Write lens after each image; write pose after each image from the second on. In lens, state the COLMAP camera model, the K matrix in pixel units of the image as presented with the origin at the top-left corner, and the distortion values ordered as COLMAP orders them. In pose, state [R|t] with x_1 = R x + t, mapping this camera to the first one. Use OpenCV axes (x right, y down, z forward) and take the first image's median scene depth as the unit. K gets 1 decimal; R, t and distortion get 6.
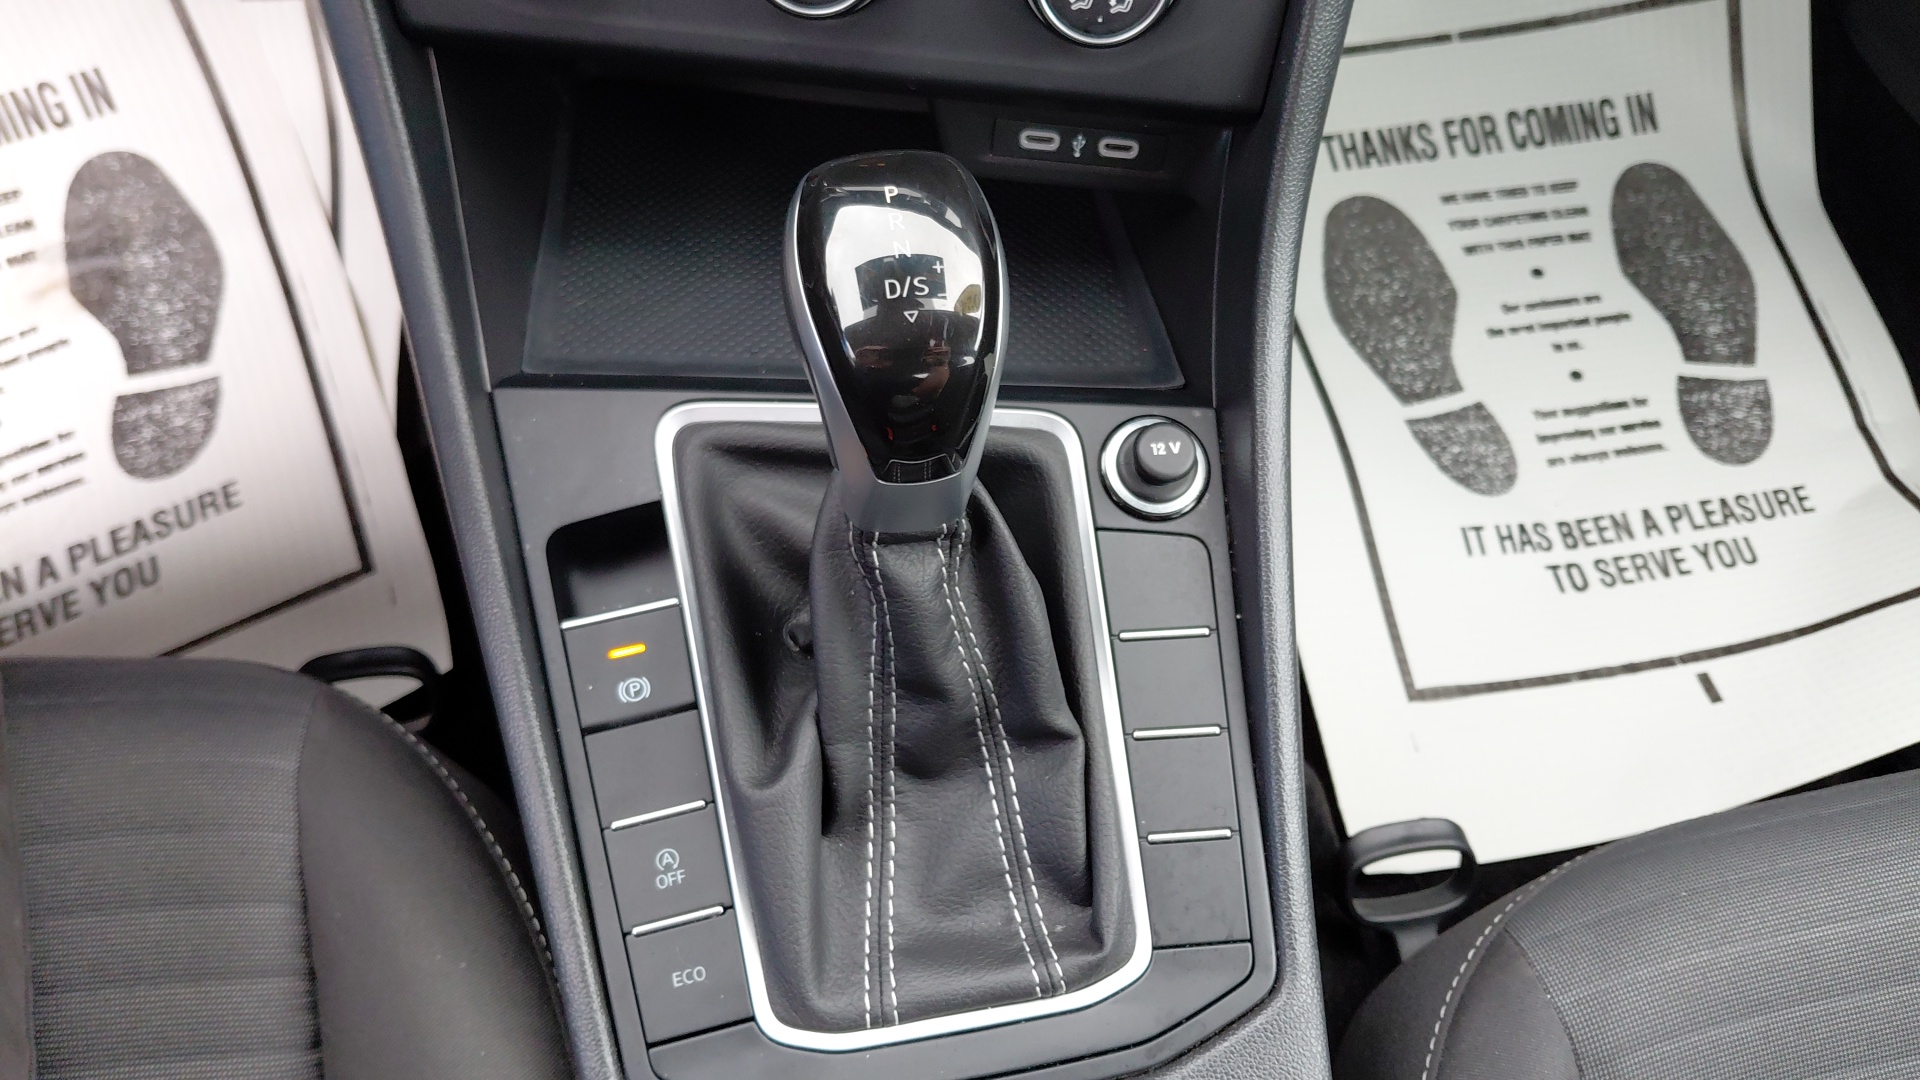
lens RADIAL K [[1496.2, 0, 953.3], [0, 1496.2, 579.7], [0, 0, 1]] dist [0.007199, -0.125302]
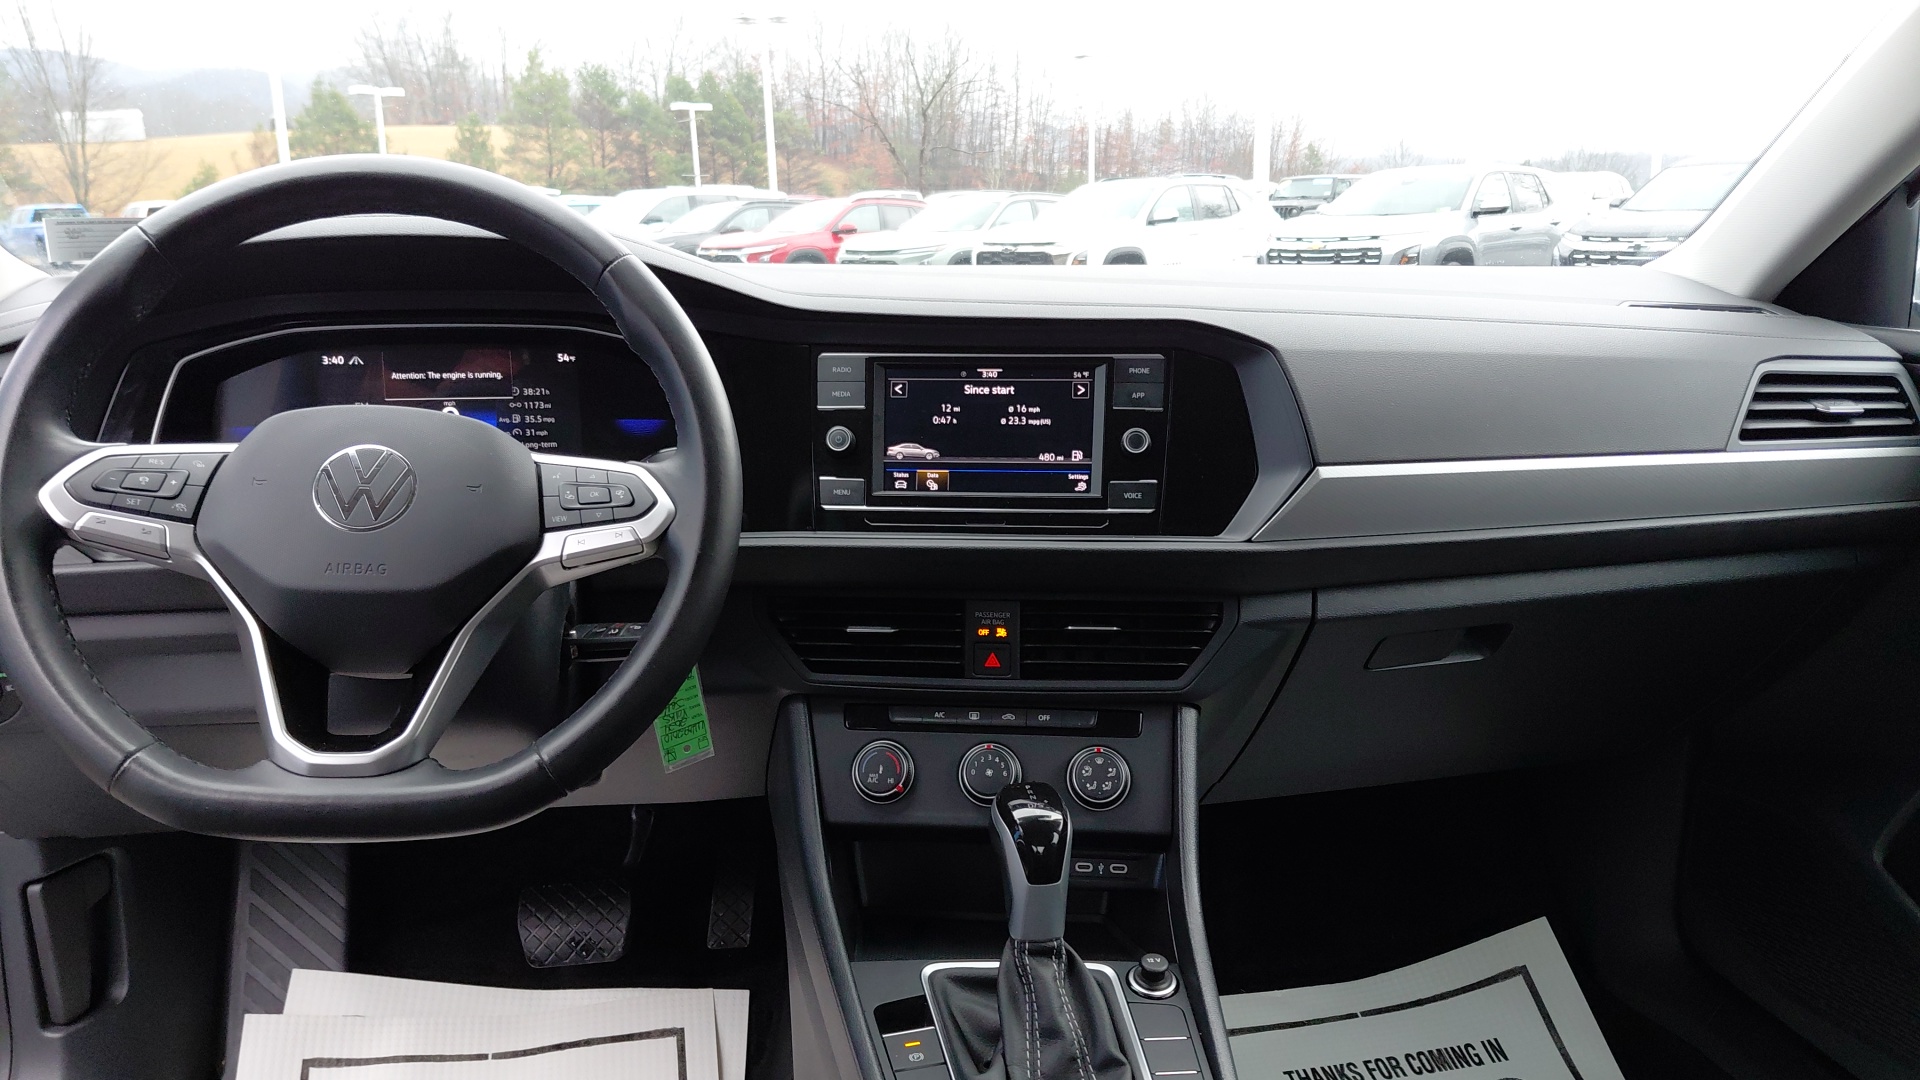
lens RADIAL K [[1419.2, 0, 969.7], [0, 1419.2, 497.2], [0, 0, 1]] dist [0.100436, -0.213849]
pose [[0.998078, -0.061284, -0.009169, -0.060932], [0.027898, 0.576516, -0.816609, 1.125355], [0.055331, 0.814784, 0.577118, -0.725723]]
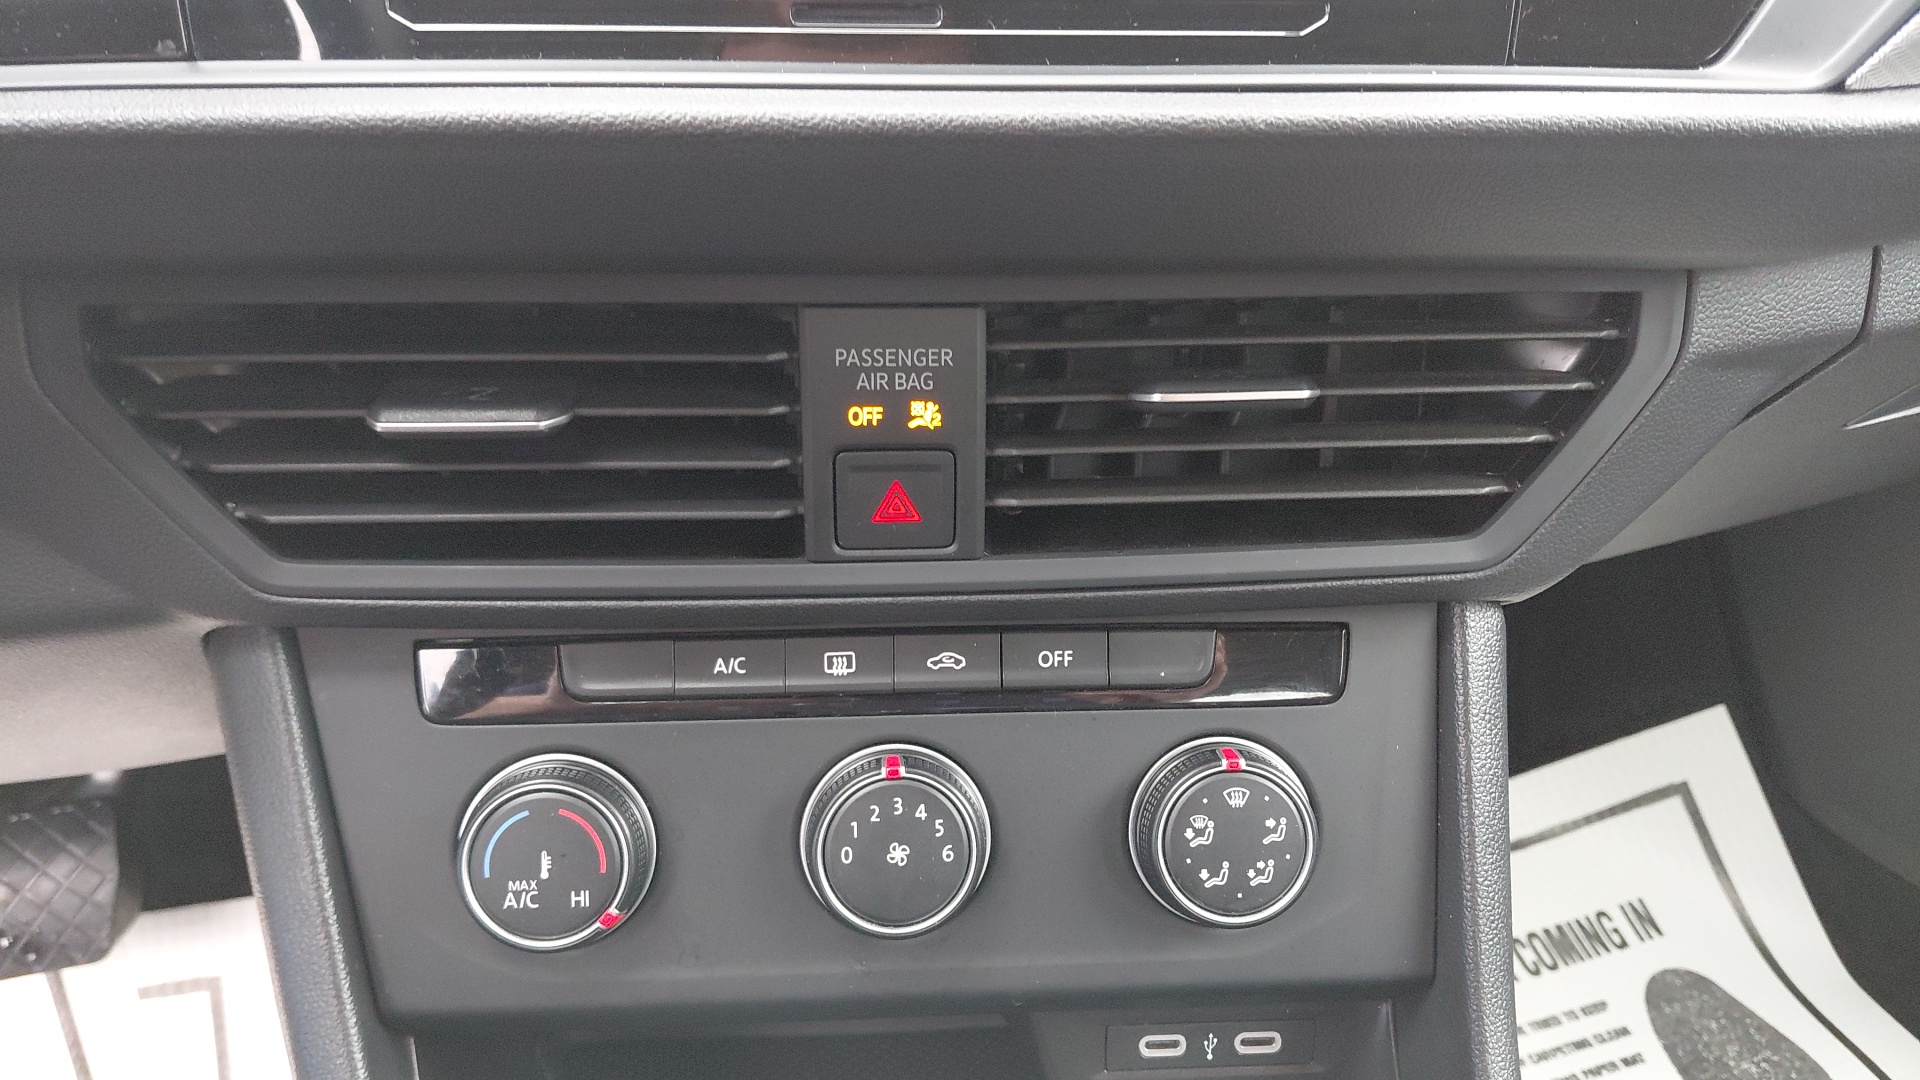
lens RADIAL K [[1466.2, 0, 965.2], [0, 1466.2, 537.5], [0, 0, 1]] dist [0.000486, -0.006875]
pose [[0.988647, -0.105147, 0.107340, -0.103337], [0.147857, 0.807985, -0.570349, -0.070043], [-0.026759, 0.579745, 0.814358, 0.166268]]
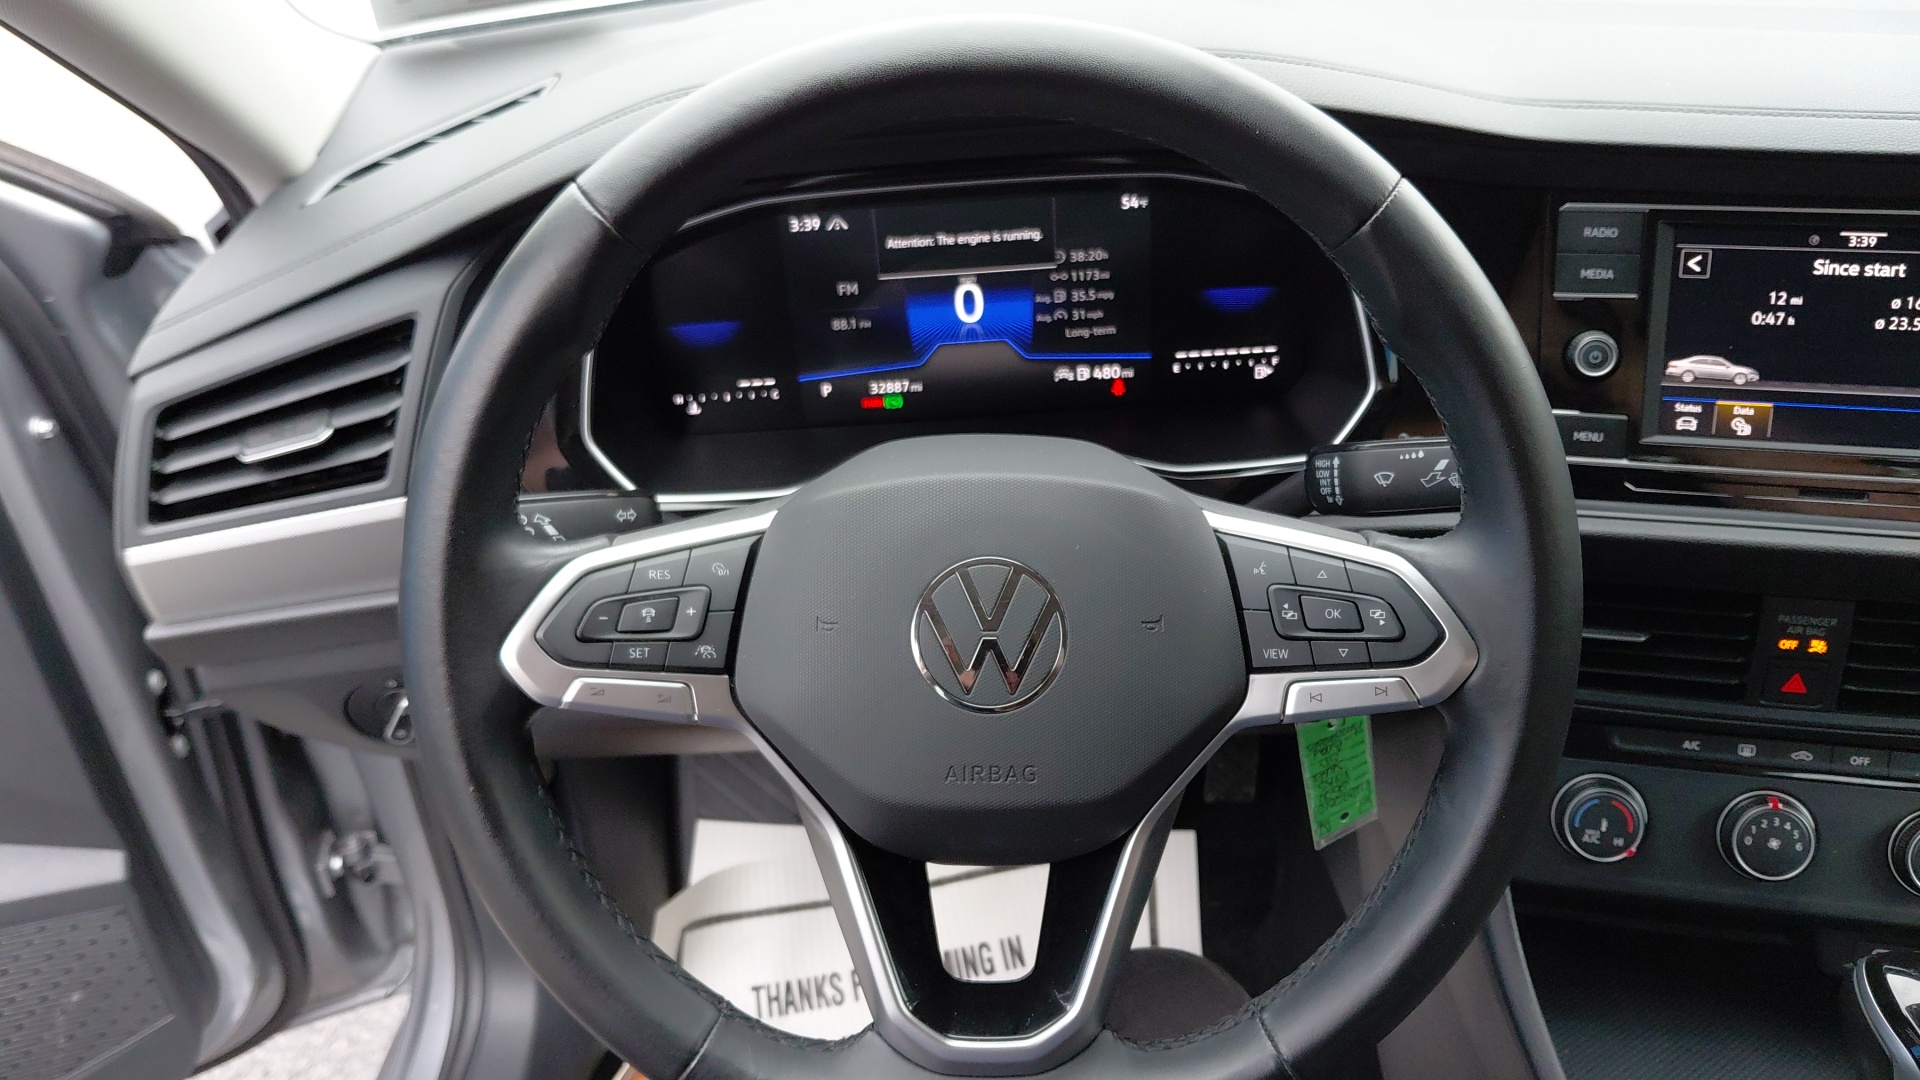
lens RADIAL K [[1463.8, 0, 948.0], [0, 1463.8, 536.1], [0, 0, 1]] dist [0.033311, -0.092176]
pose [[0.974362, -0.018302, -0.224242, -0.545170], [-0.112289, 0.824119, -0.555175, 0.303634], [0.194963, 0.566121, 0.800935, -0.691413]]
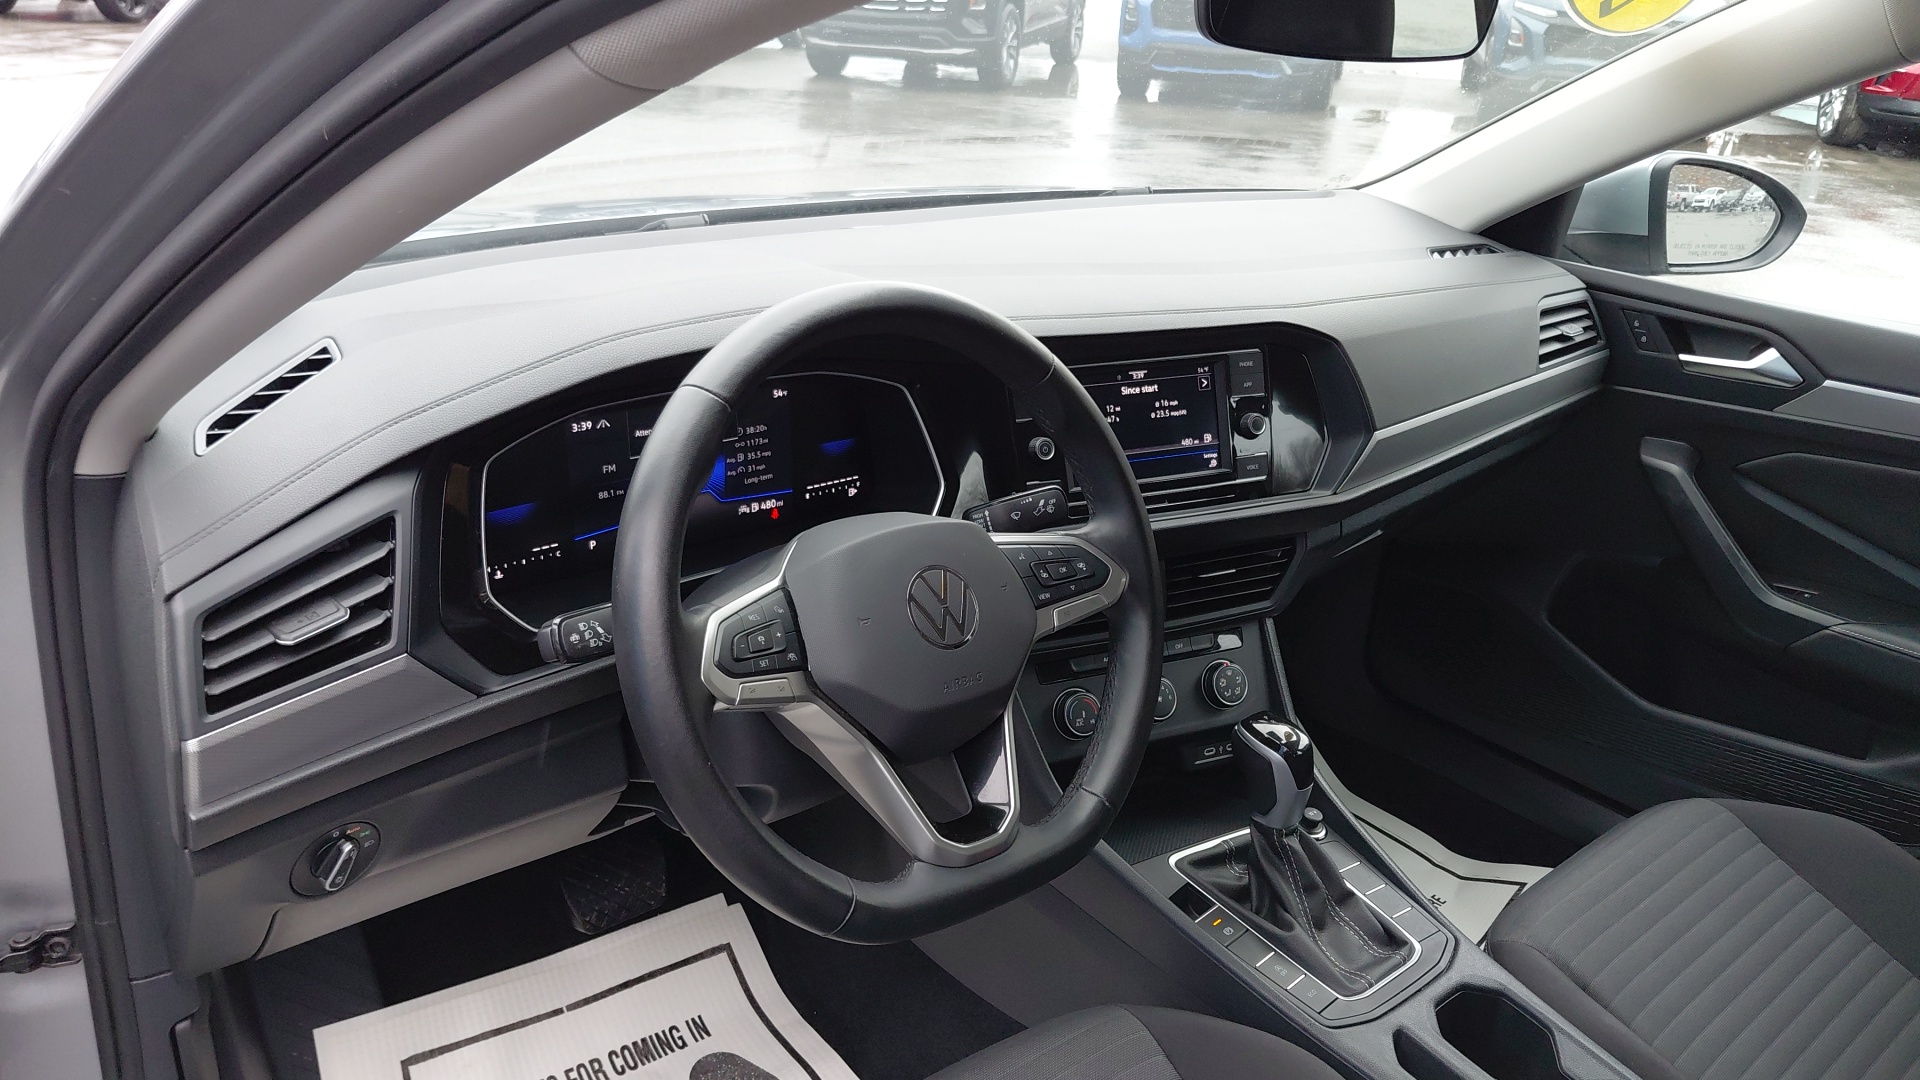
lens RADIAL K [[1391.5, 0, 992.5], [0, 1391.5, 539.8], [0, 0, 1]] dist [0.146007, -0.475137]
pose [[0.860024, -0.208770, 0.465589, -1.470779], [0.464348, 0.698468, -0.544539, 0.704034], [-0.211516, 0.684512, 0.697642, -1.111792]]
